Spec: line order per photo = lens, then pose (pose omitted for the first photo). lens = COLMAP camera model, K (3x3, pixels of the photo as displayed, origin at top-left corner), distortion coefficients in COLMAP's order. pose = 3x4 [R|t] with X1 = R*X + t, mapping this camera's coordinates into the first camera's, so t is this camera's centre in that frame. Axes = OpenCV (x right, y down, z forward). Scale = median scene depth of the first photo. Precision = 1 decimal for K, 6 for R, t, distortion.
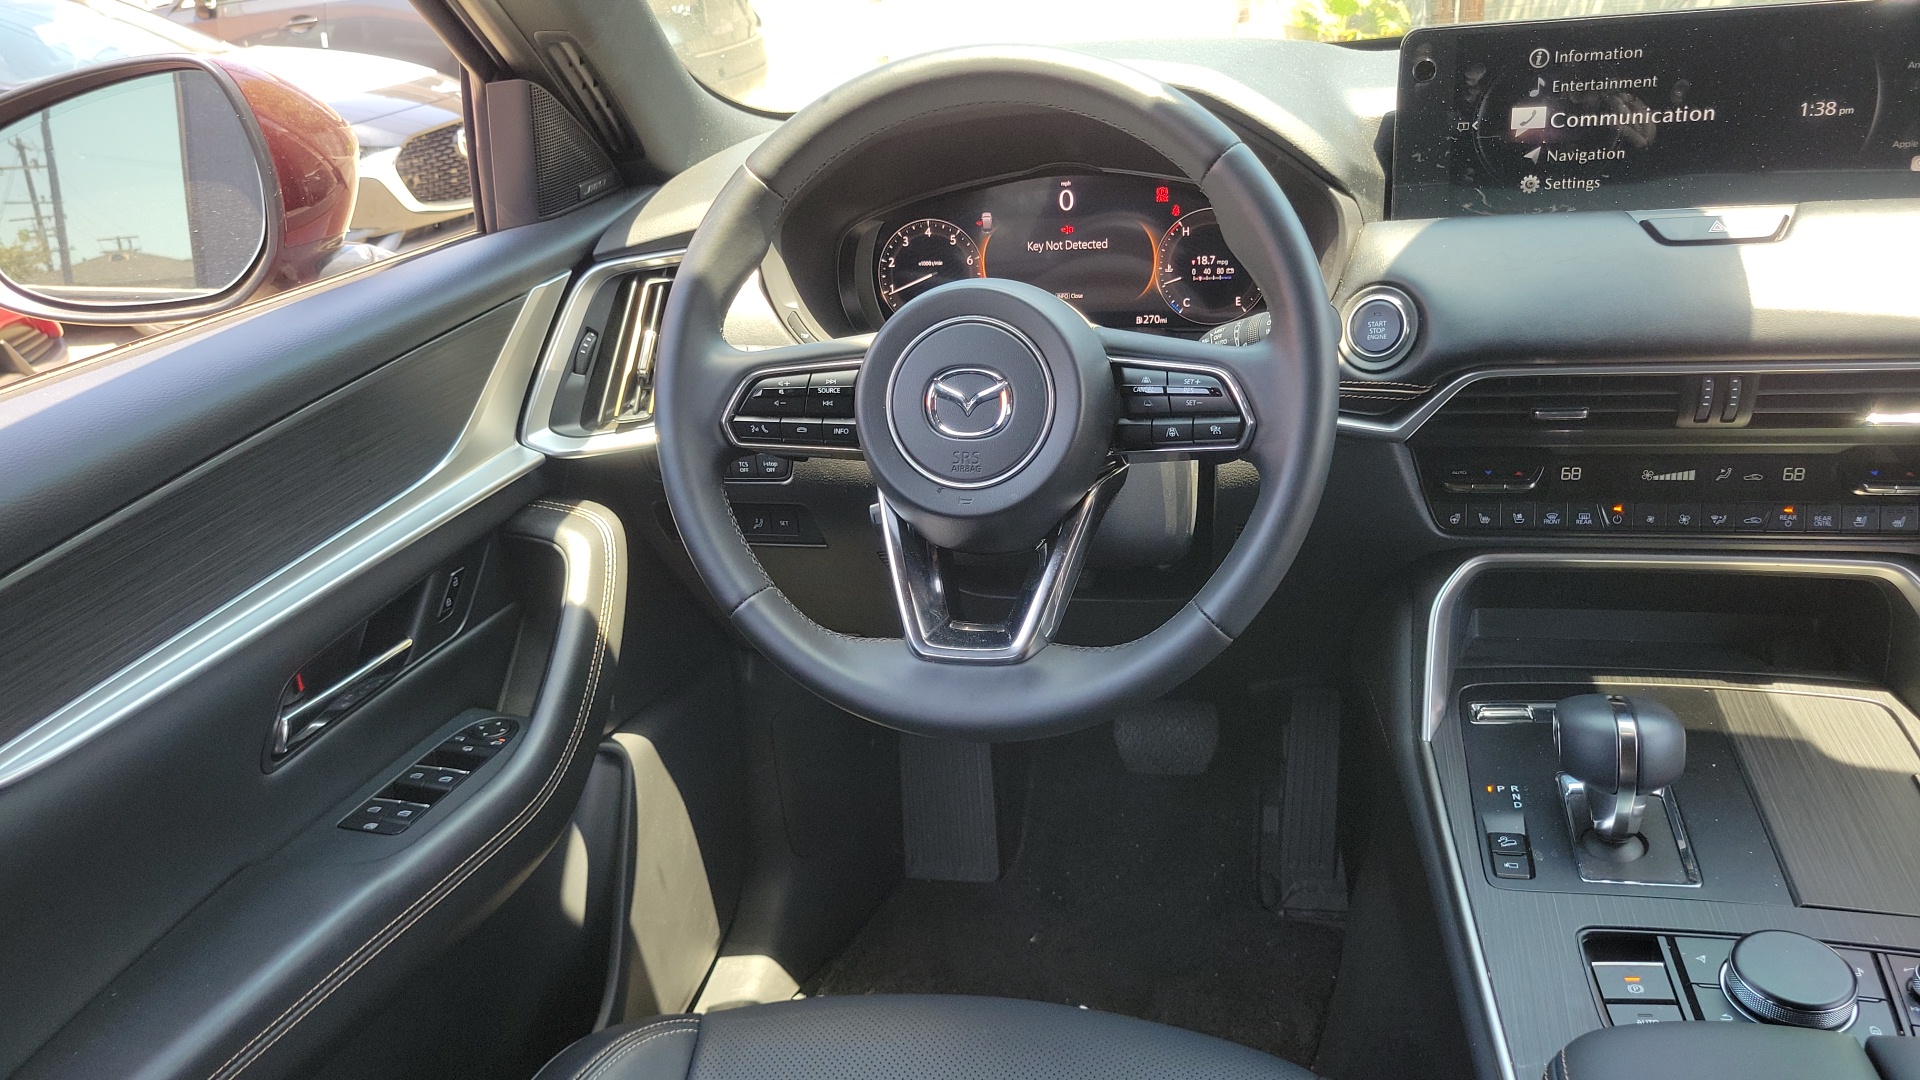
lens RADIAL K [[1447.2, 0, 952.6], [0, 1447.2, 550.2], [0, 0, 1]] dist [0.035961, -0.019776]
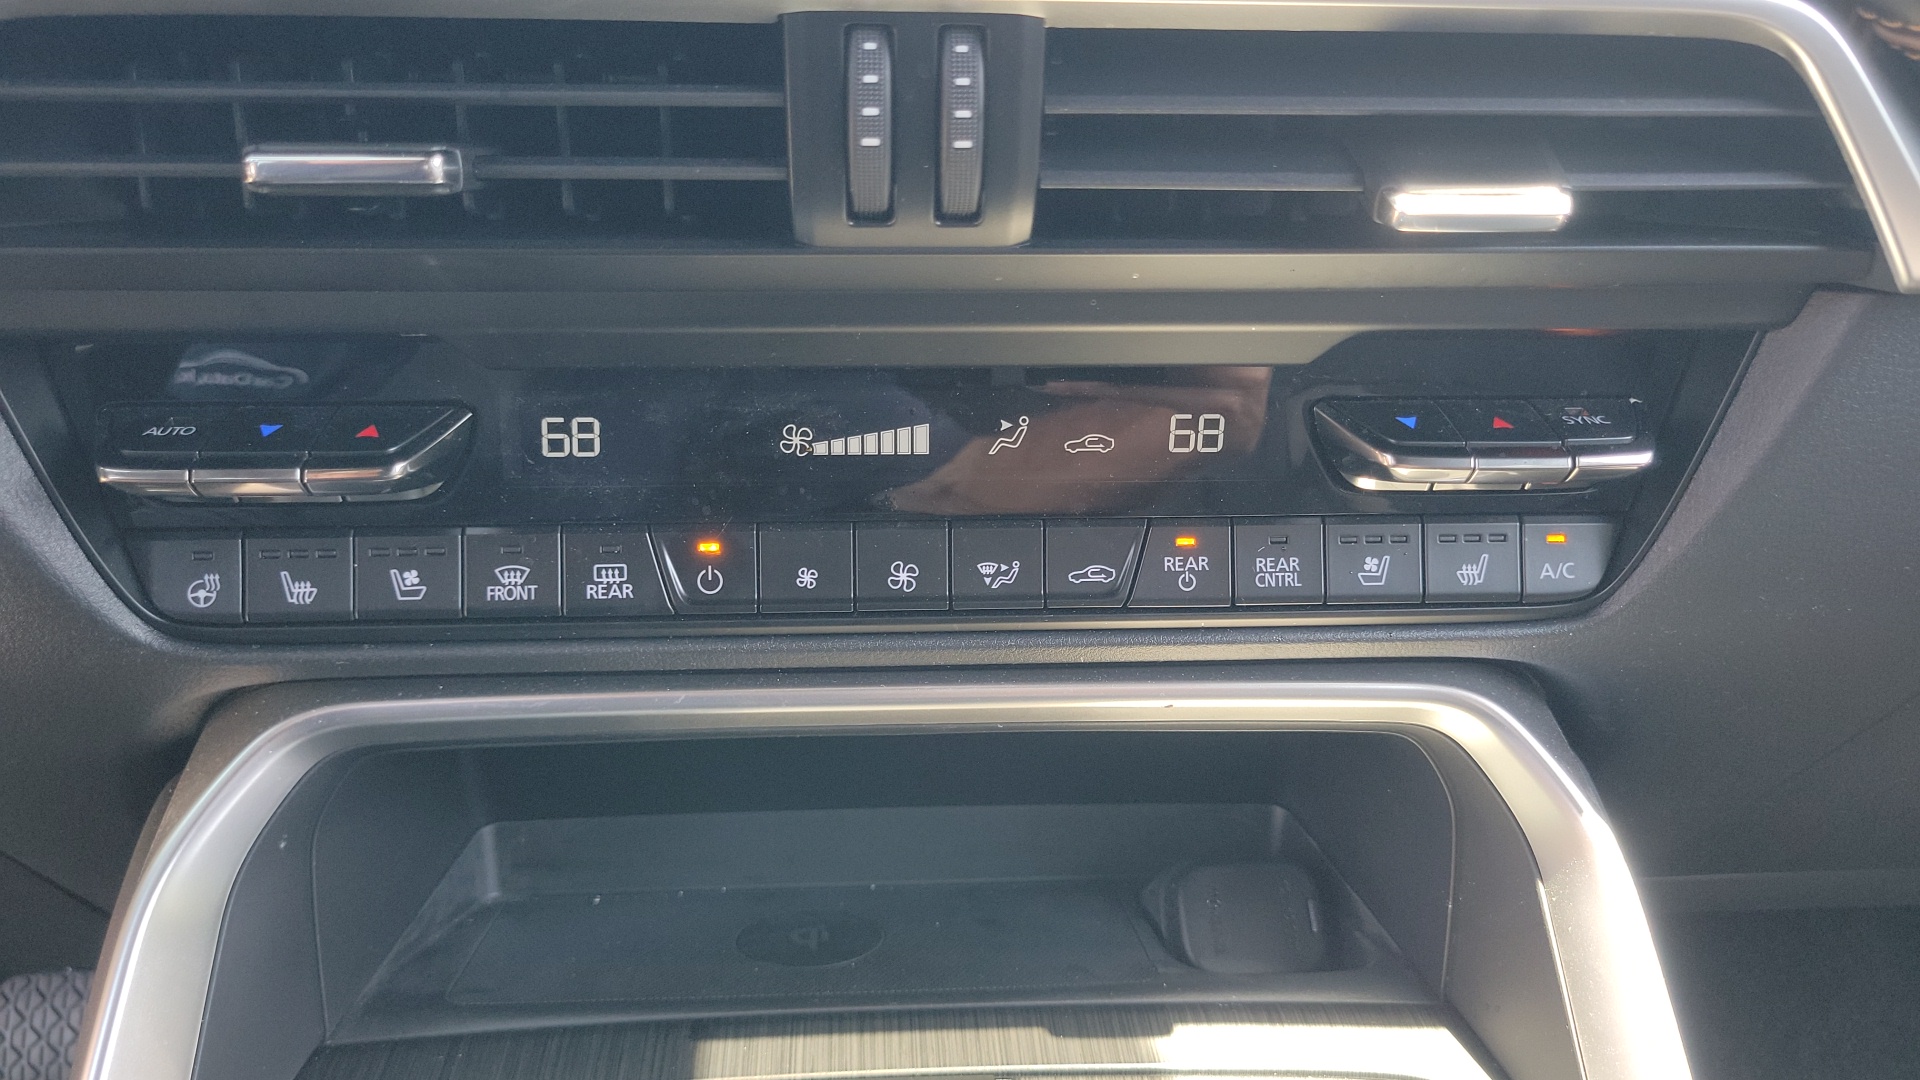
lens RADIAL K [[1475.6, 0, 958.1], [0, 1475.6, 542.8], [0, 0, 1]] dist [0.016386, -0.001499]
pose [[0.951413, -0.016679, 0.307466, 0.411992], [0.031248, 0.998607, -0.042523, -0.014221], [-0.306328, 0.050065, 0.950609, 0.684593]]
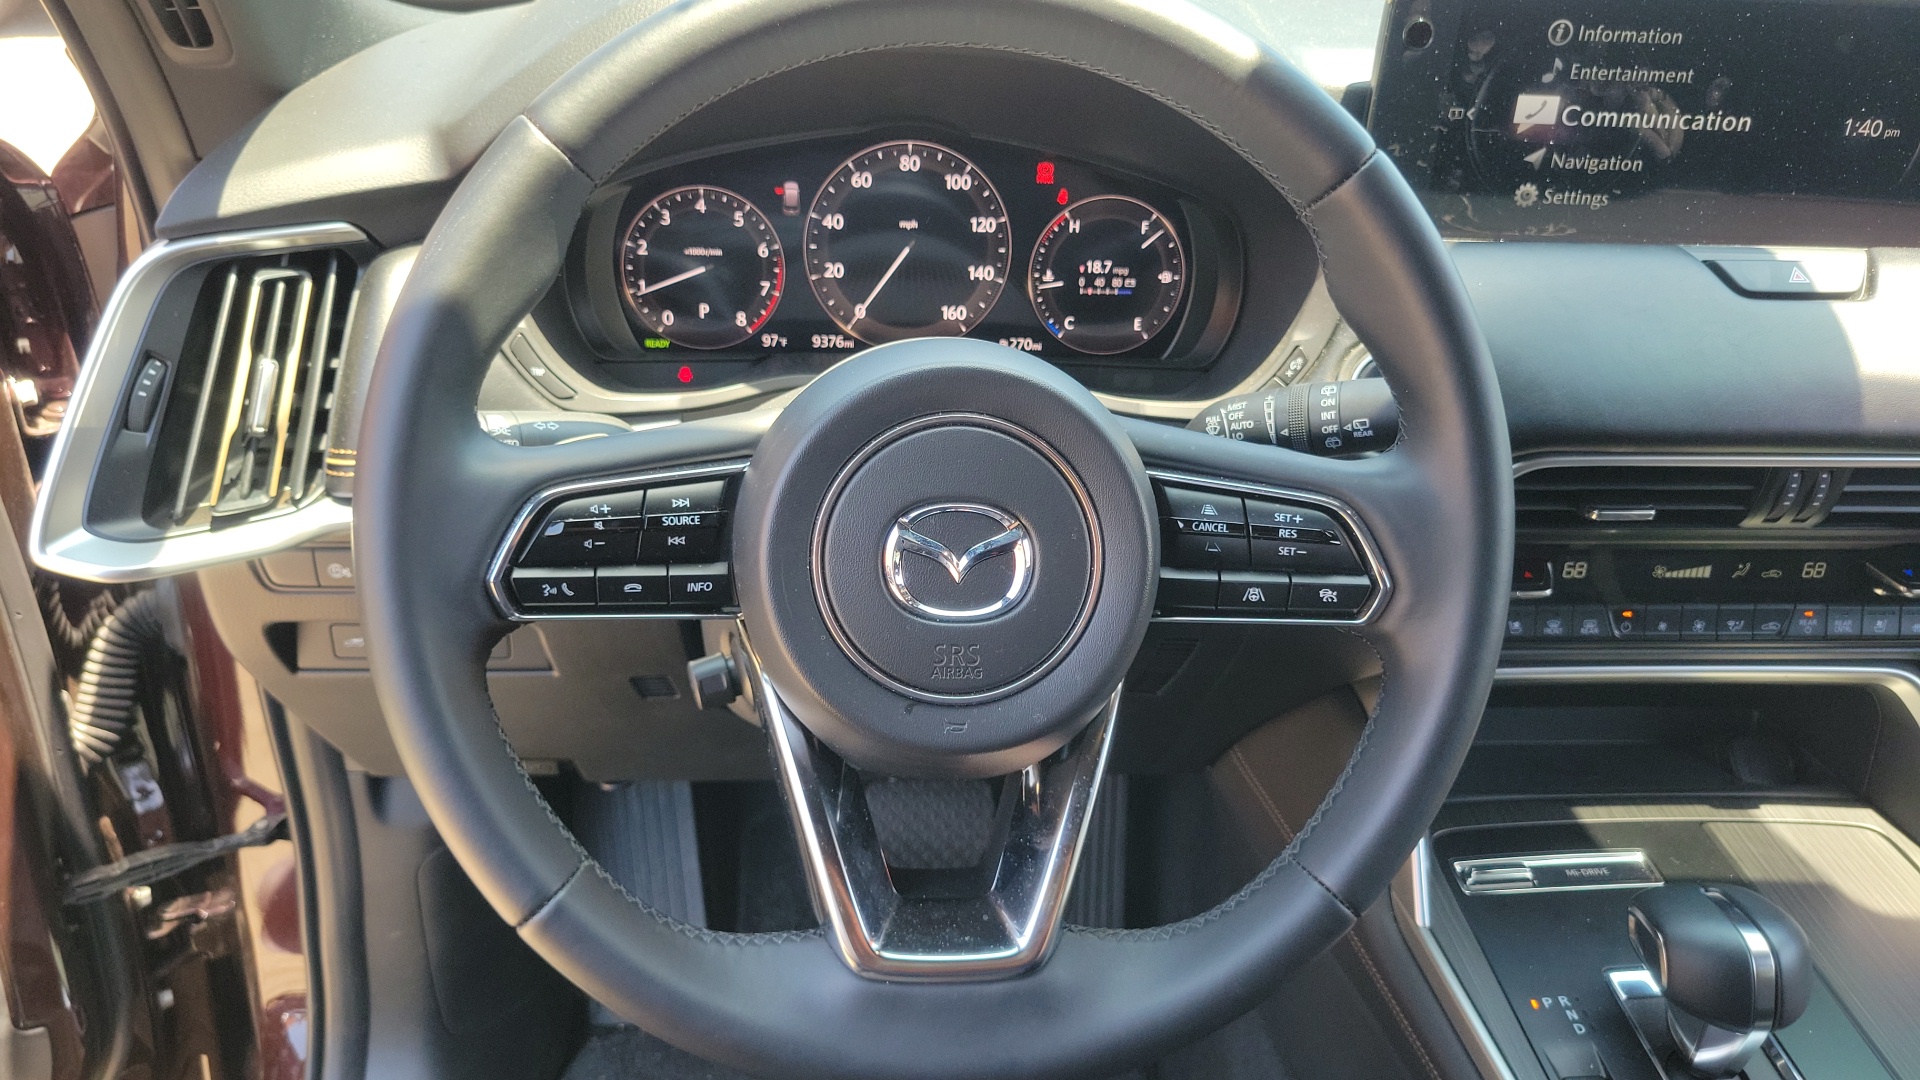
lens RADIAL K [[1475.6, 0, 958.1], [0, 1475.6, 542.8], [0, 0, 1]] dist [0.016386, -0.001499]
pose [[0.945248, -0.029488, 0.325017, -0.154125], [0.010539, 0.998148, 0.059908, -0.120695], [-0.326182, -0.053203, 0.943809, 0.357307]]
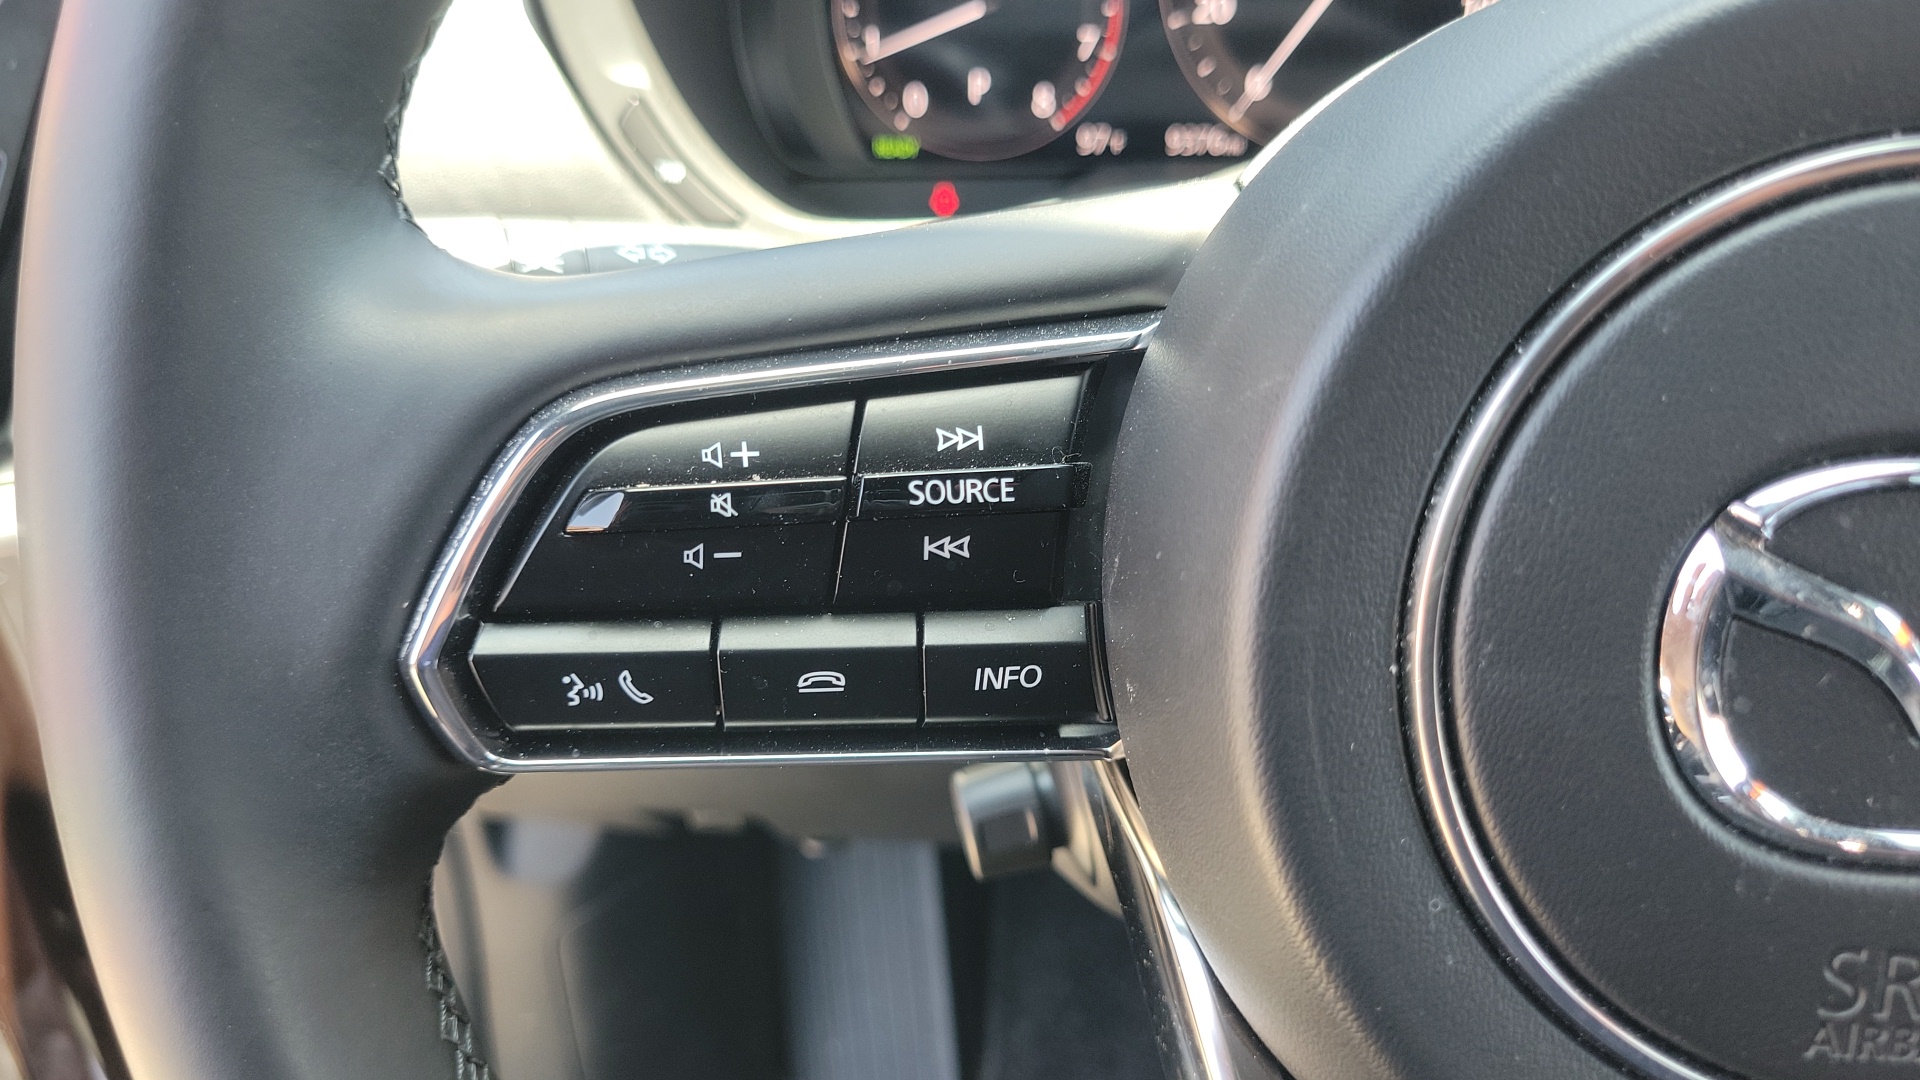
lens RADIAL K [[1509.0, 0, 960.0], [0, 1509.0, 540.0], [0, 0, 1]] dist [0.000685, -0.000305]
pose [[0.984501, -0.022525, 0.173924, -0.108260], [0.003293, 0.993917, 0.110083, -0.112443], [-0.175345, -0.107804, 0.978587, 0.707538]]
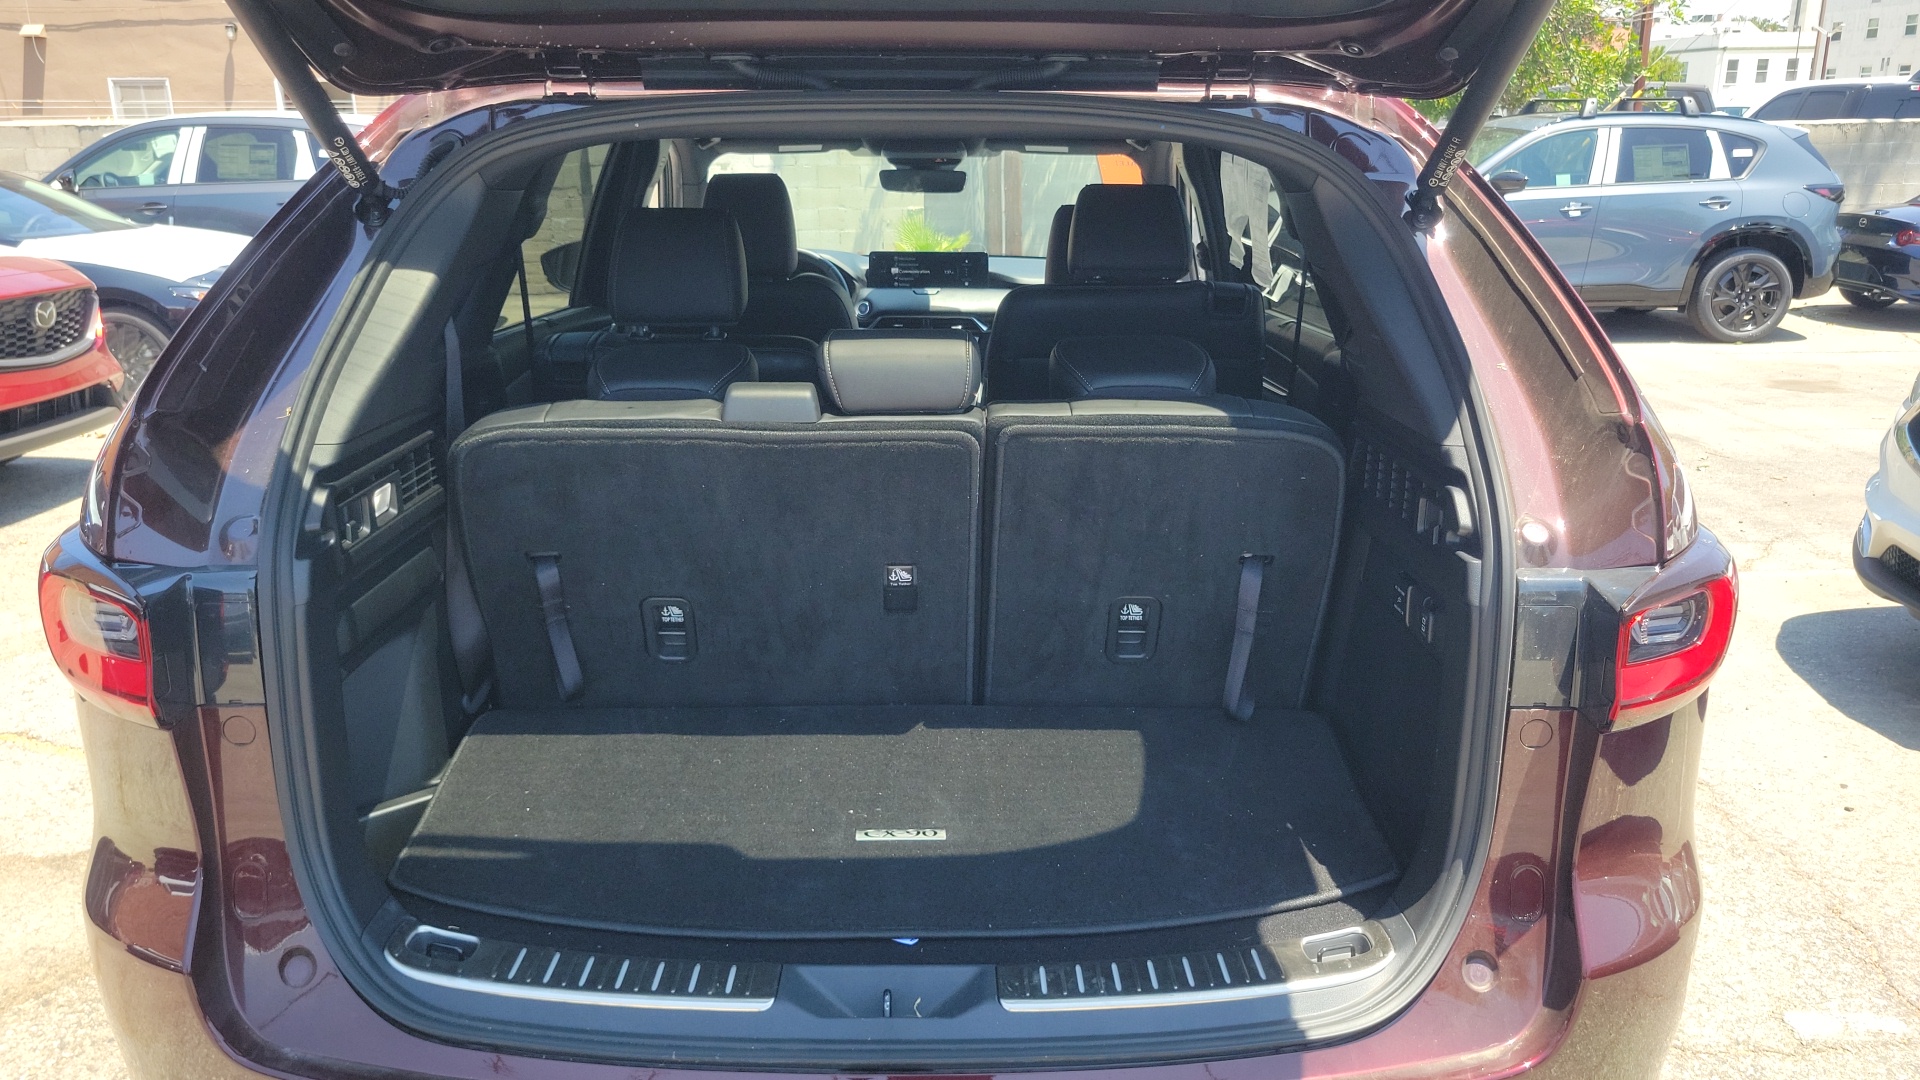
lens RADIAL K [[1475.6, 0, 958.1], [0, 1475.6, 542.8], [0, 0, 1]] dist [0.016386, -0.001499]
pose [[0.965969, 0.017596, 0.258060, -0.657562], [0.021862, 0.988559, -0.149239, 1.344969], [-0.257733, 0.149802, 0.954533, -3.633692]]
